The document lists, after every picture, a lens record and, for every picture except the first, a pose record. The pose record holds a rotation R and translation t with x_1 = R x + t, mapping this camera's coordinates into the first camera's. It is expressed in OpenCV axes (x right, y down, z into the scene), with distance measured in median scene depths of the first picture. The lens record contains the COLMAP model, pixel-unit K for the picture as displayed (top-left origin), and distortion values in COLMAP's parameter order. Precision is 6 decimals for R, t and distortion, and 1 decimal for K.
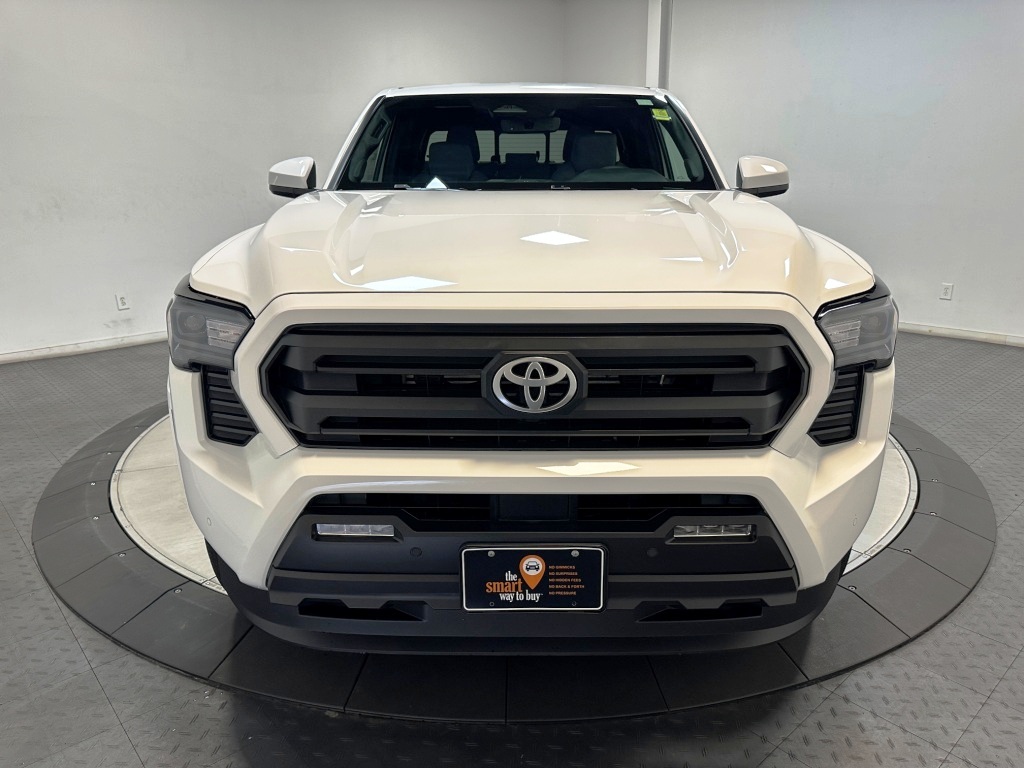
lens RADIAL K [[717.2, 0, 512.0], [0, 717.2, 384.0], [0, 0, 1]] dist [0.075142, -0.130582]
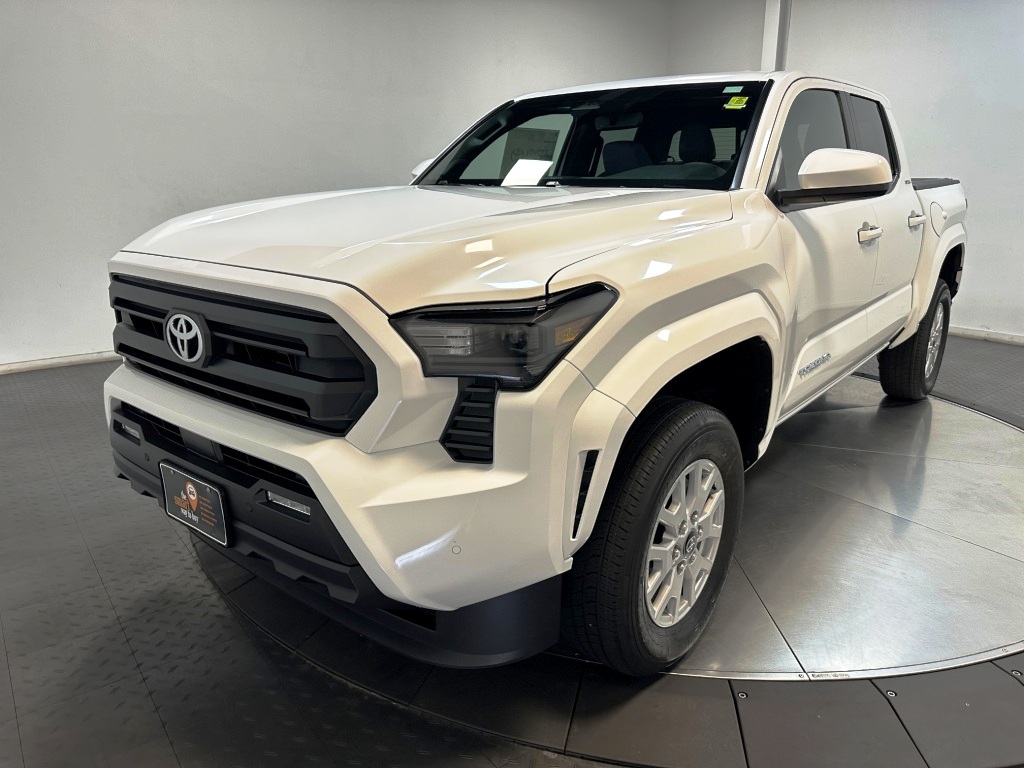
lens RADIAL K [[717.2, 0, 512.0], [0, 717.2, 384.0], [0, 0, 1]] dist [0.075142, -0.130582]
pose [[0.780935, 0.171240, -0.600680, 1.125963], [-0.176249, 0.983018, 0.051097, -0.076754], [0.599230, 0.065966, 0.797855, 0.343928]]
